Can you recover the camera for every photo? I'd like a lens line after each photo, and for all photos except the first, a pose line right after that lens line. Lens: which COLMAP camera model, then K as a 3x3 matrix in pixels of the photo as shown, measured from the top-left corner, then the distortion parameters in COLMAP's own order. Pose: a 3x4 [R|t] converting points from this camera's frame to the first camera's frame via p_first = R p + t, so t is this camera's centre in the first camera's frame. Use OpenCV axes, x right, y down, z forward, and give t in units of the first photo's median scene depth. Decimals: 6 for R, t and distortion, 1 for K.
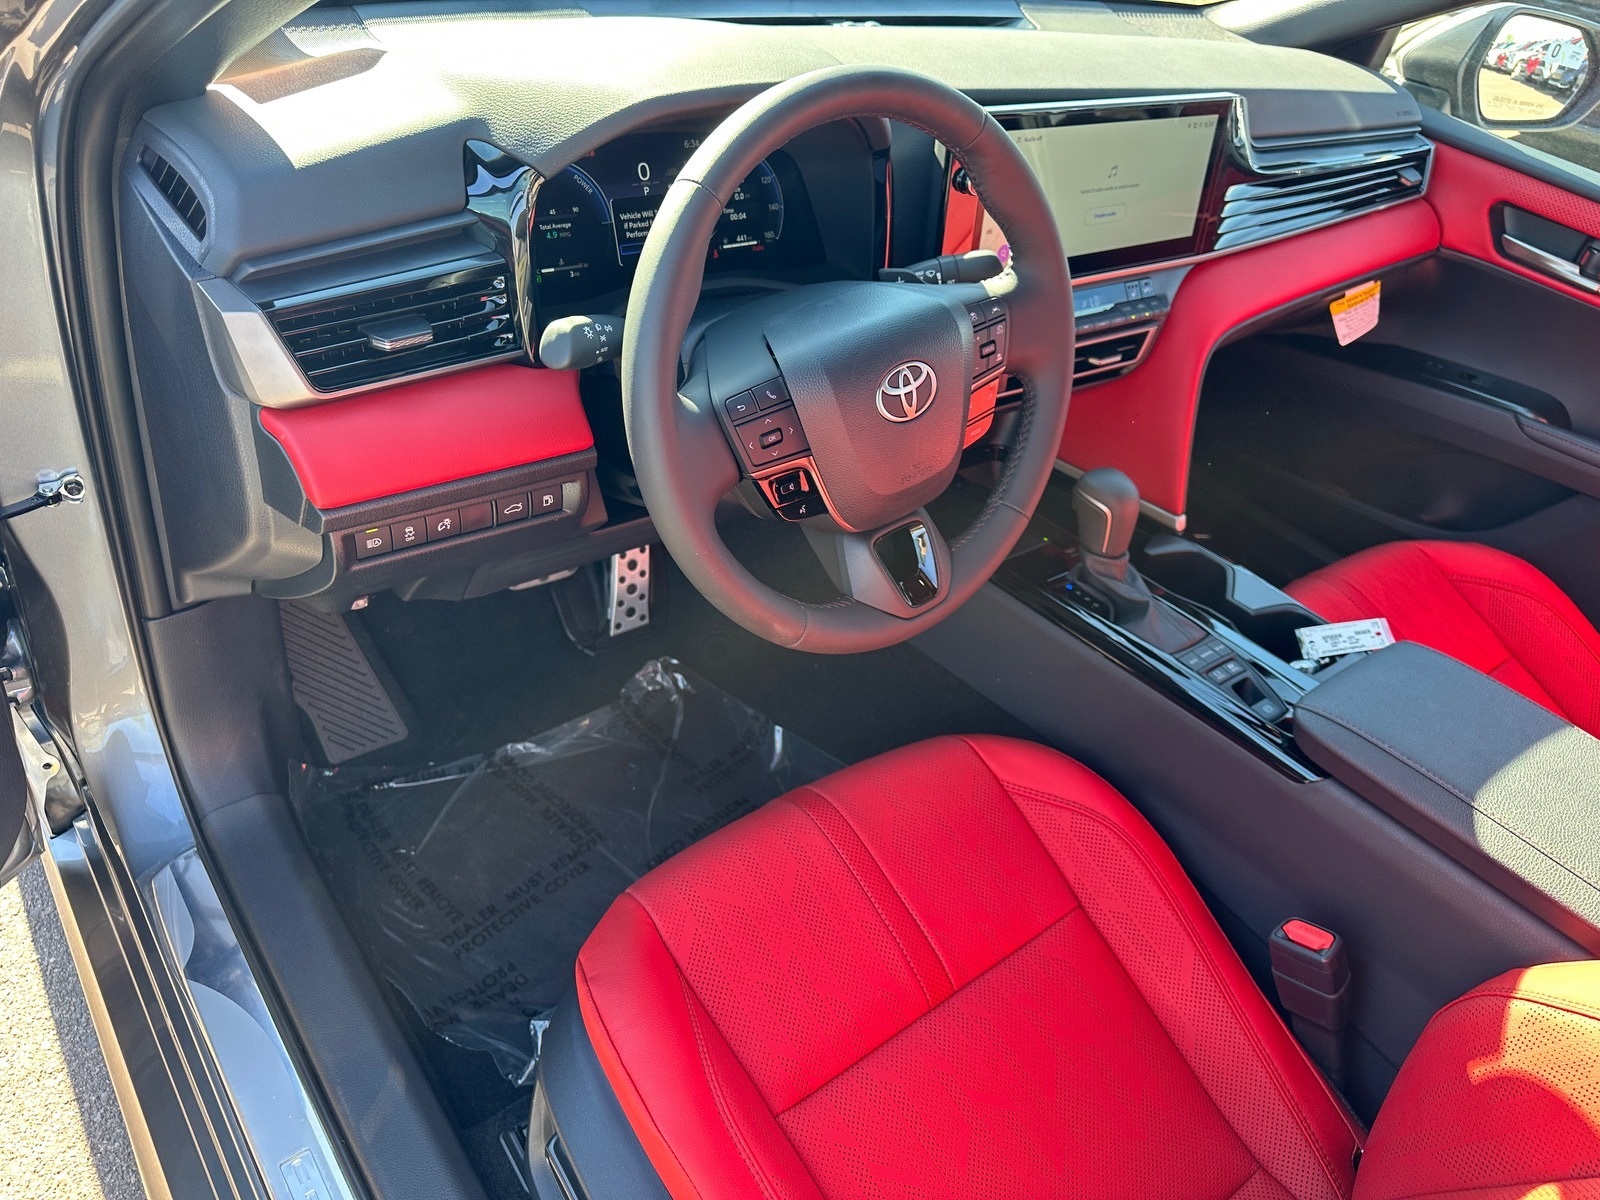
lens RADIAL K [[1139.4, 0, 795.1], [0, 1139.4, 603.8], [0, 0, 1]] dist [0.061235, -0.073358]
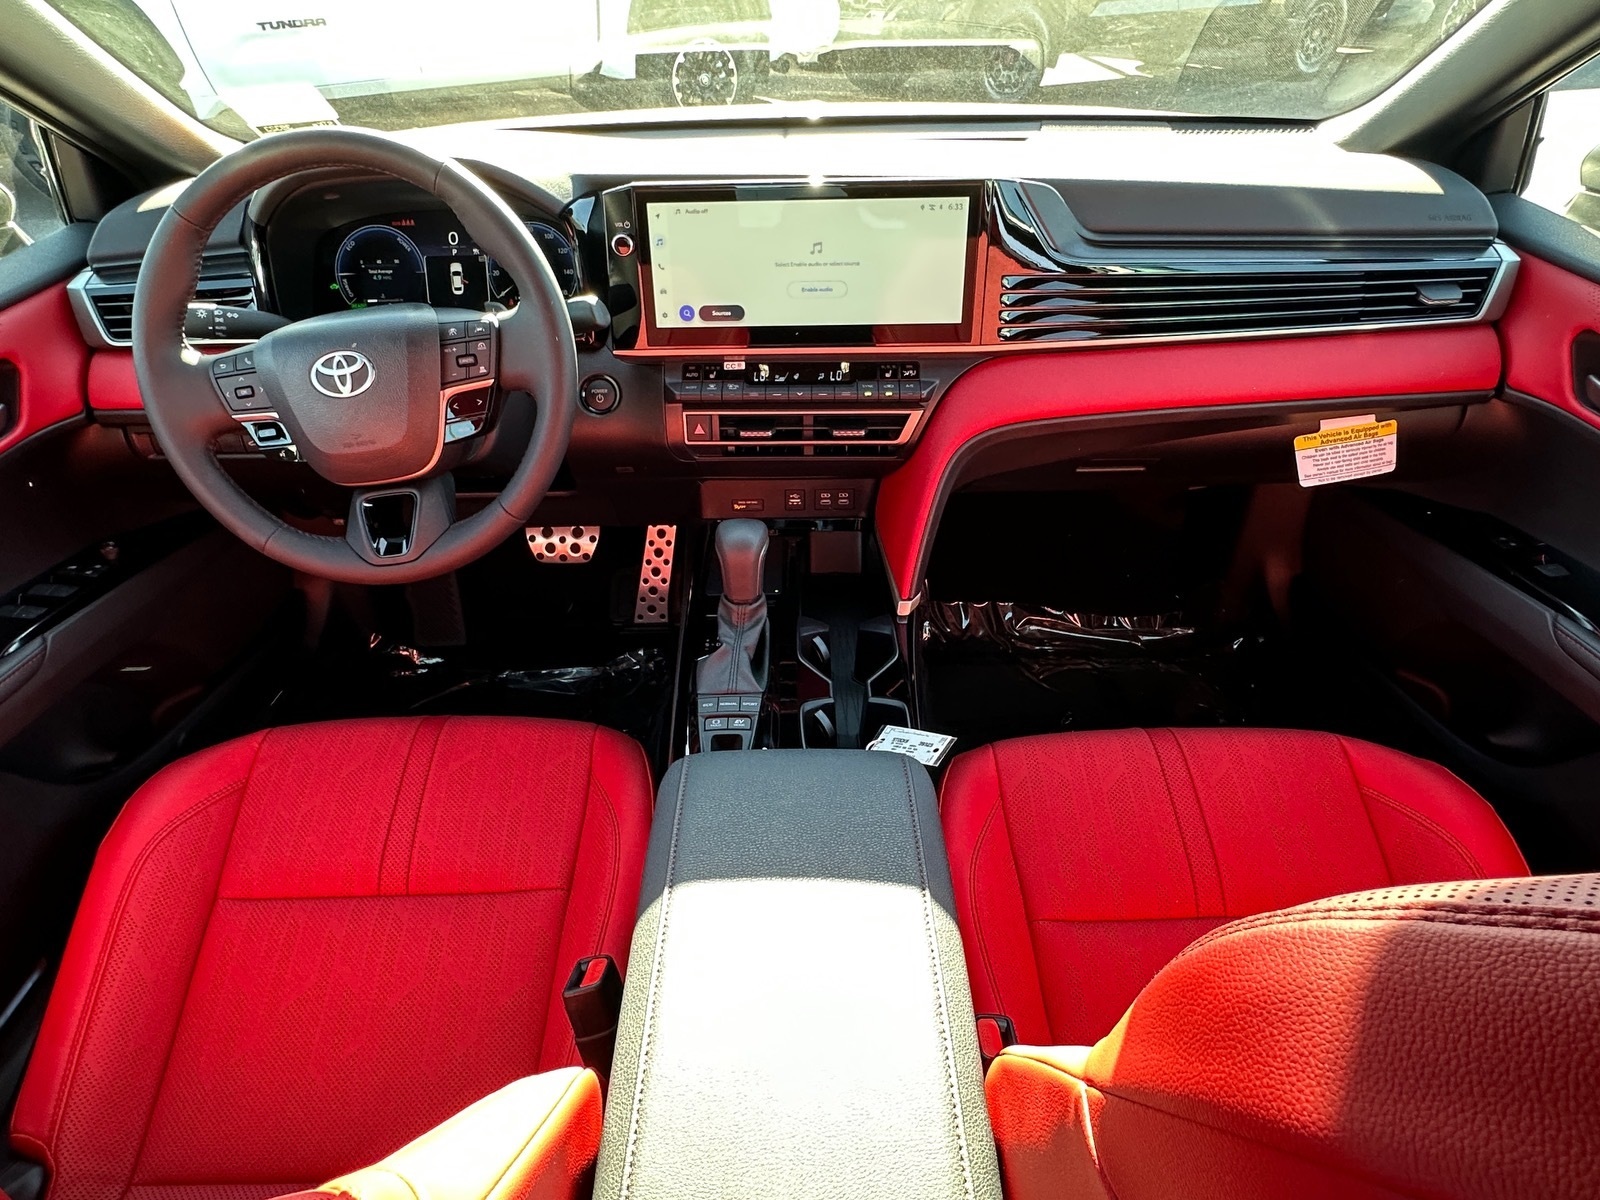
lens RADIAL K [[929.9, 0, 791.5], [0, 929.9, 611.3], [0, 0, 1]] dist [-0.004945, 0.010411]
pose [[0.778489, 0.221031, -0.587452, 0.891142], [-0.271325, 0.962484, 0.002579, -0.052932], [0.565984, 0.157383, 0.809255, 0.369693]]
